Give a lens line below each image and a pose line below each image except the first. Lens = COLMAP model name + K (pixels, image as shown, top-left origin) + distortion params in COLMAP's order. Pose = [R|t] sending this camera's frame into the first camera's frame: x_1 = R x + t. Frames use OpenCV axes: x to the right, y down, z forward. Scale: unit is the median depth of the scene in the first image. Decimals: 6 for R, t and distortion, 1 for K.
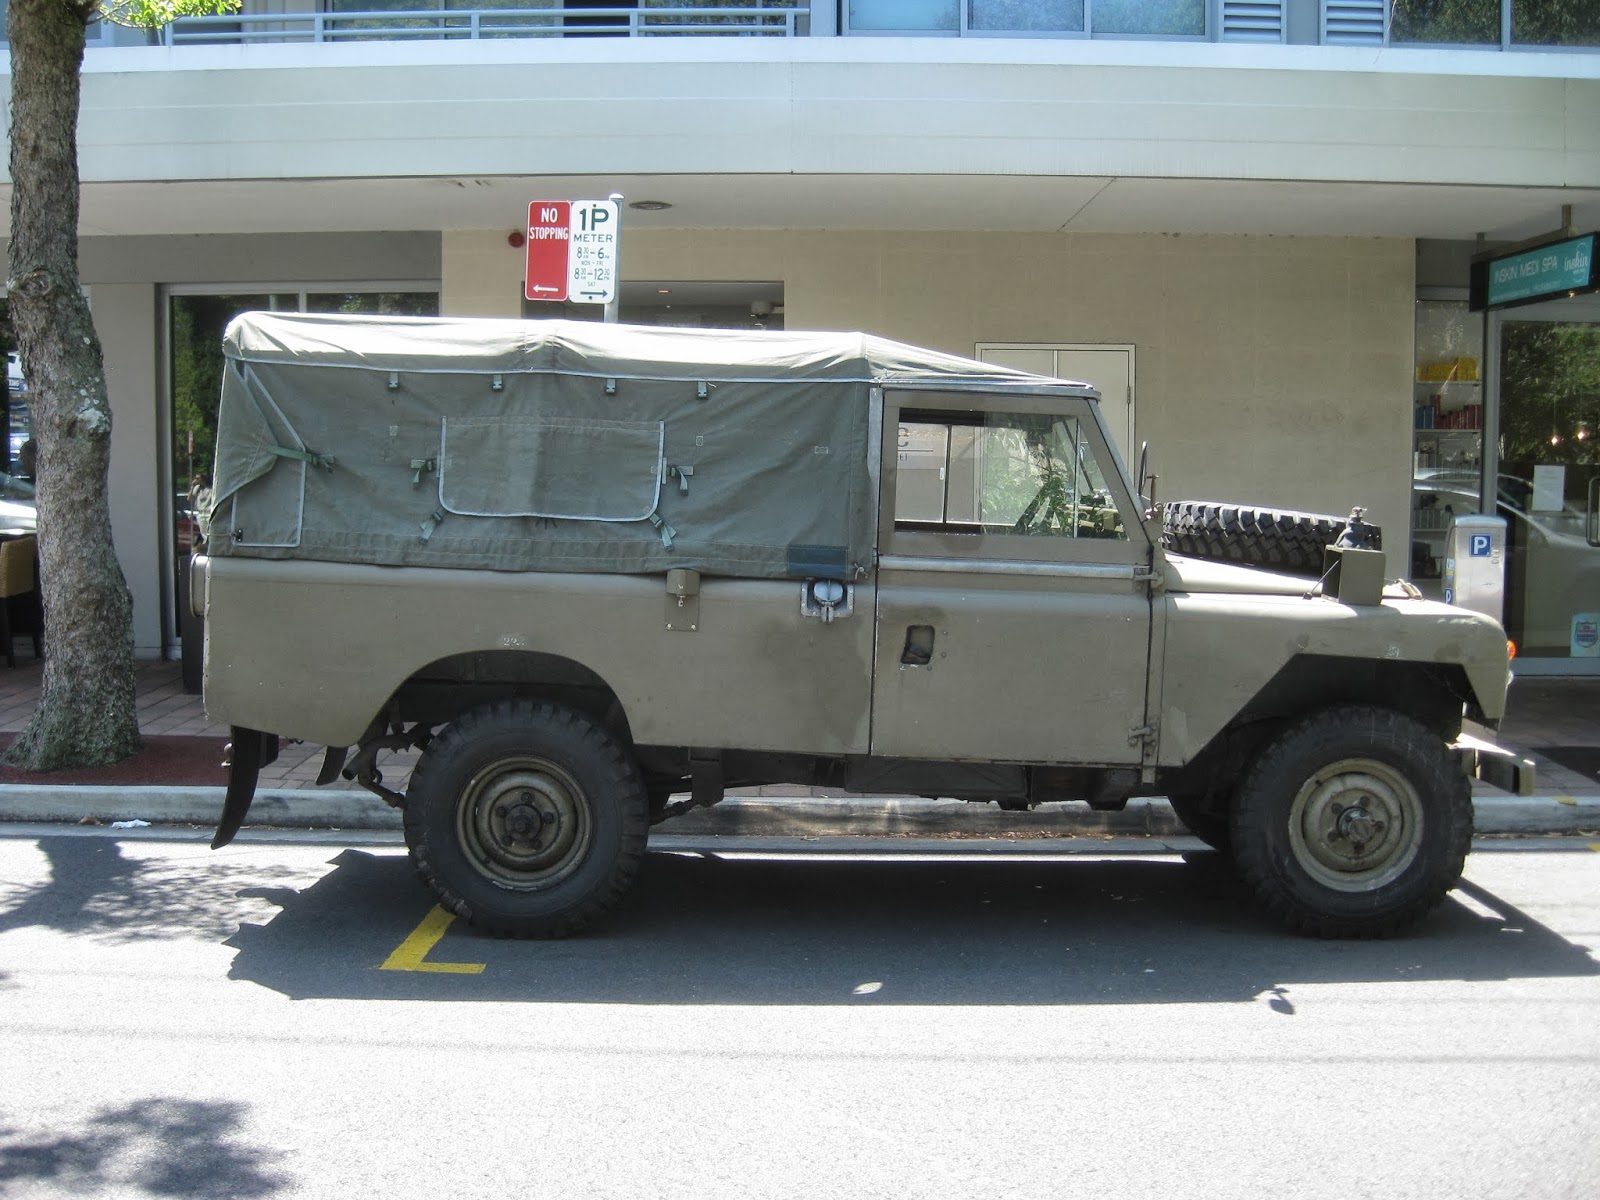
lens RADIAL K [[1775.9, 0, 800.0], [0, 1775.9, 600.0], [0, 0, 1]] dist [-0.128823, 0.013758]
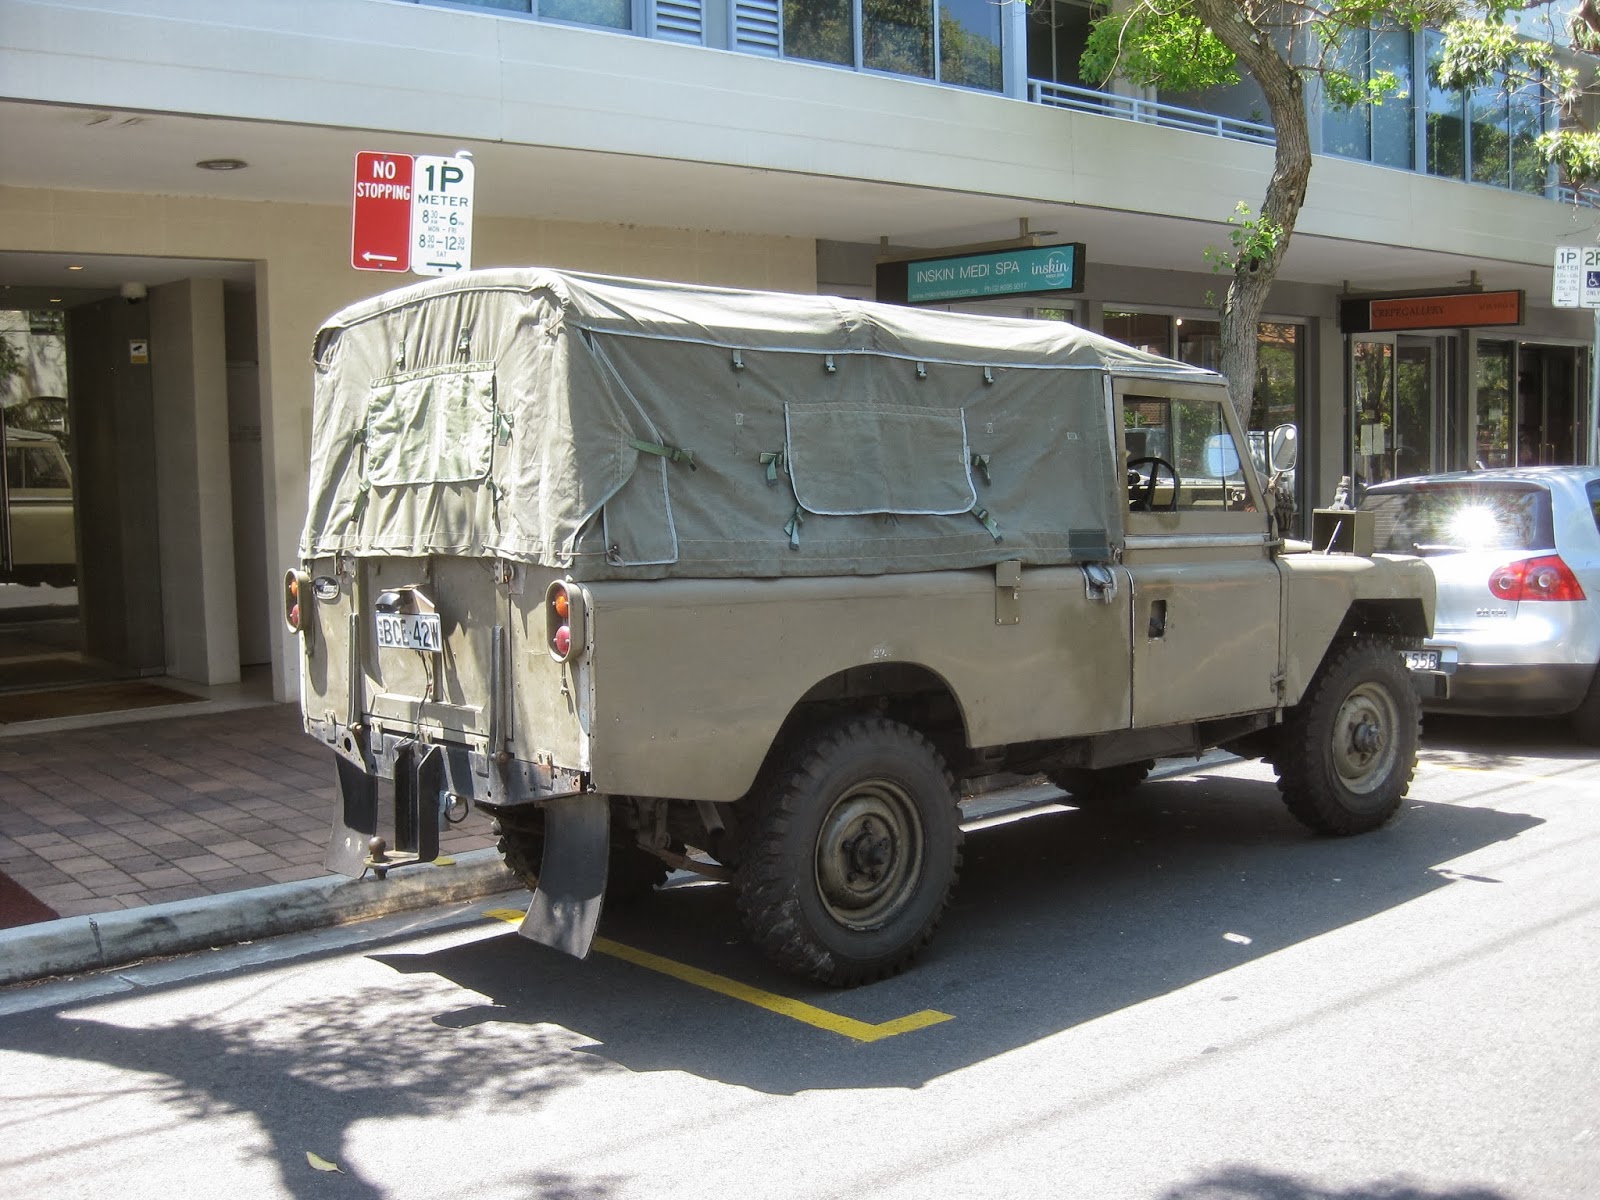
lens RADIAL K [[1775.9, 0, 800.0], [0, 1775.9, 600.0], [0, 0, 1]] dist [-0.128823, 0.013758]
pose [[0.748799, -0.076475, 0.658371, -0.776792], [0.076328, 0.996662, 0.028959, -0.032086], [-0.658388, 0.028568, 0.752136, 0.344607]]
